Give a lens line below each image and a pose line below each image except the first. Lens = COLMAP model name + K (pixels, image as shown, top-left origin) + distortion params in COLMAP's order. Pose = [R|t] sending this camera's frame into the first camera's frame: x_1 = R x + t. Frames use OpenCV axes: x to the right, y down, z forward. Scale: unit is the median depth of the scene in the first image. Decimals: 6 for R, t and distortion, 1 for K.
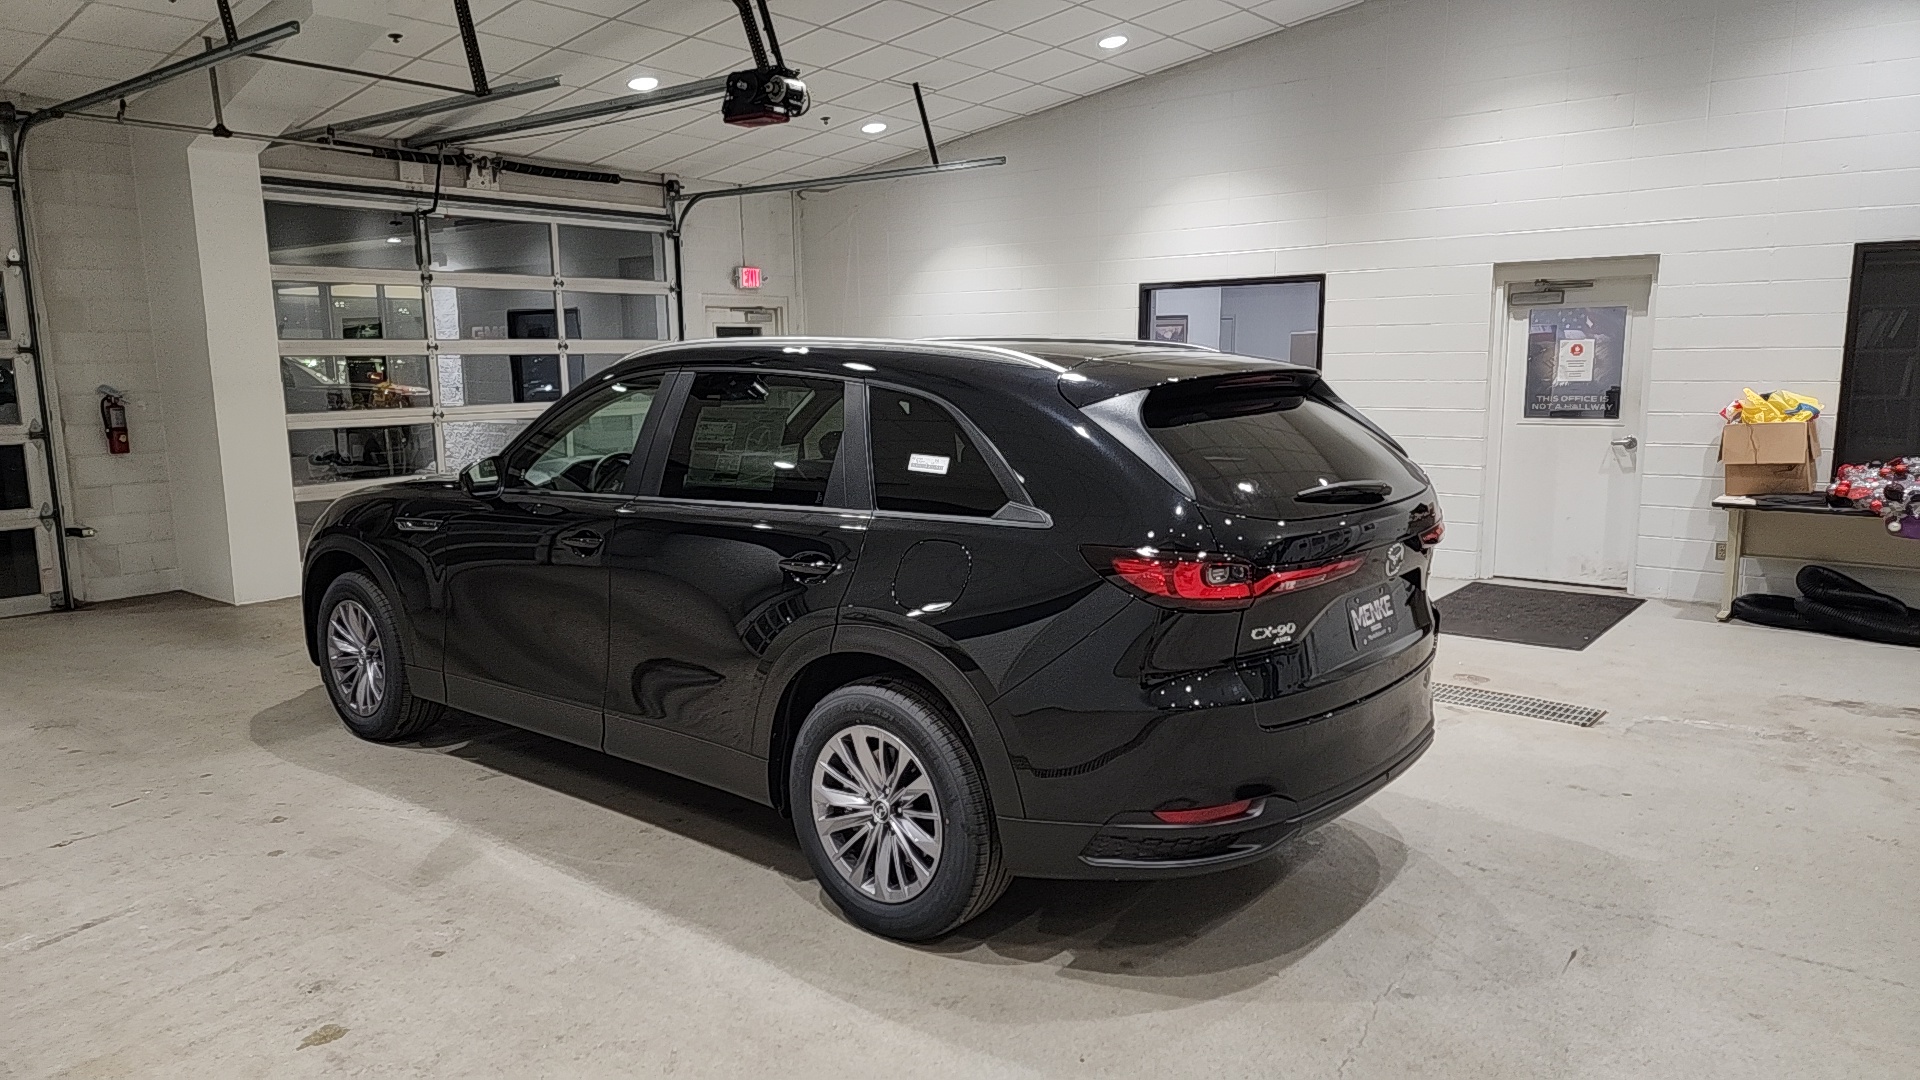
lens RADIAL K [[1257.8, 0, 964.3], [0, 1257.8, 563.2], [0, 0, 1]] dist [0.078404, -0.071904]
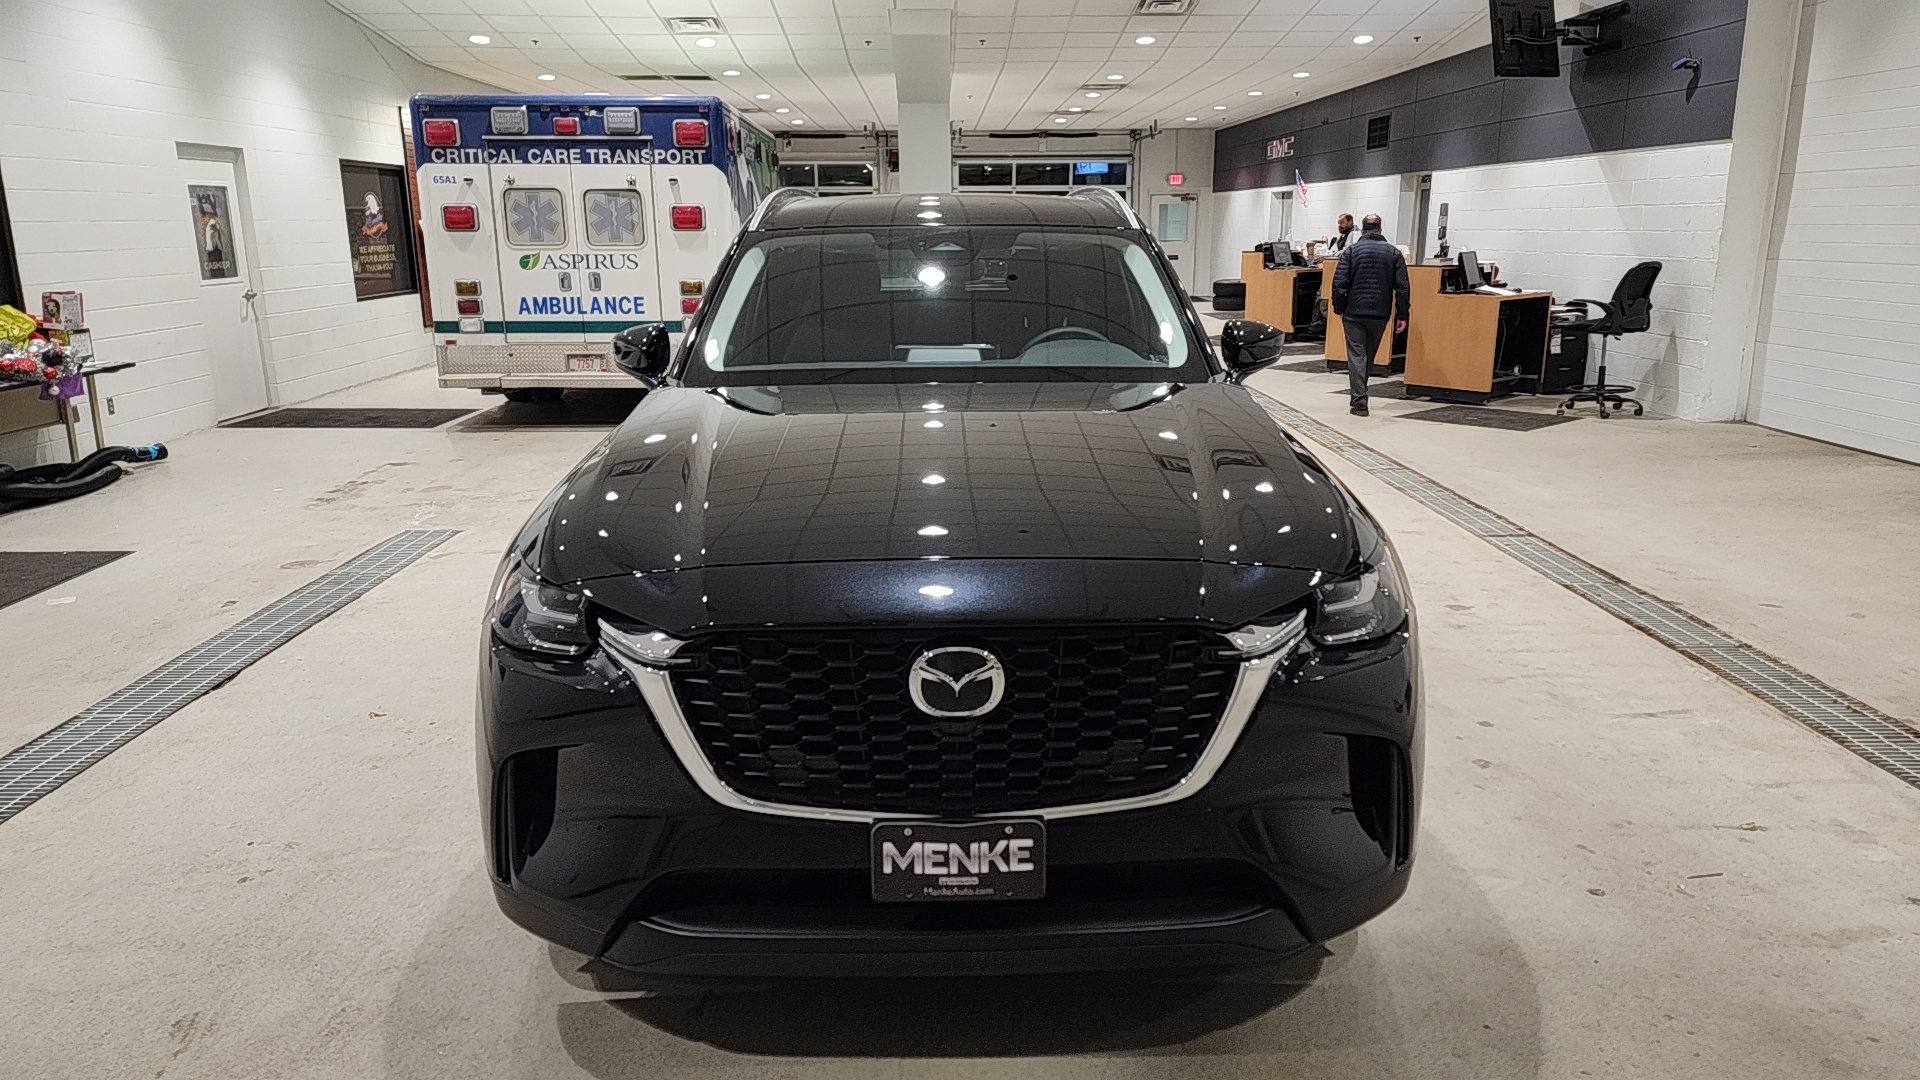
lens RADIAL K [[1270.5, 0, 963.1], [0, 1270.5, 538.1], [0, 0, 1]] dist [0.078306, -0.072394]
pose [[-0.646236, -0.168426, 0.744320, -0.497127], [0.140798, 0.932284, 0.333202, -0.139827], [-0.750037, 0.320125, -0.578761, 0.918634]]
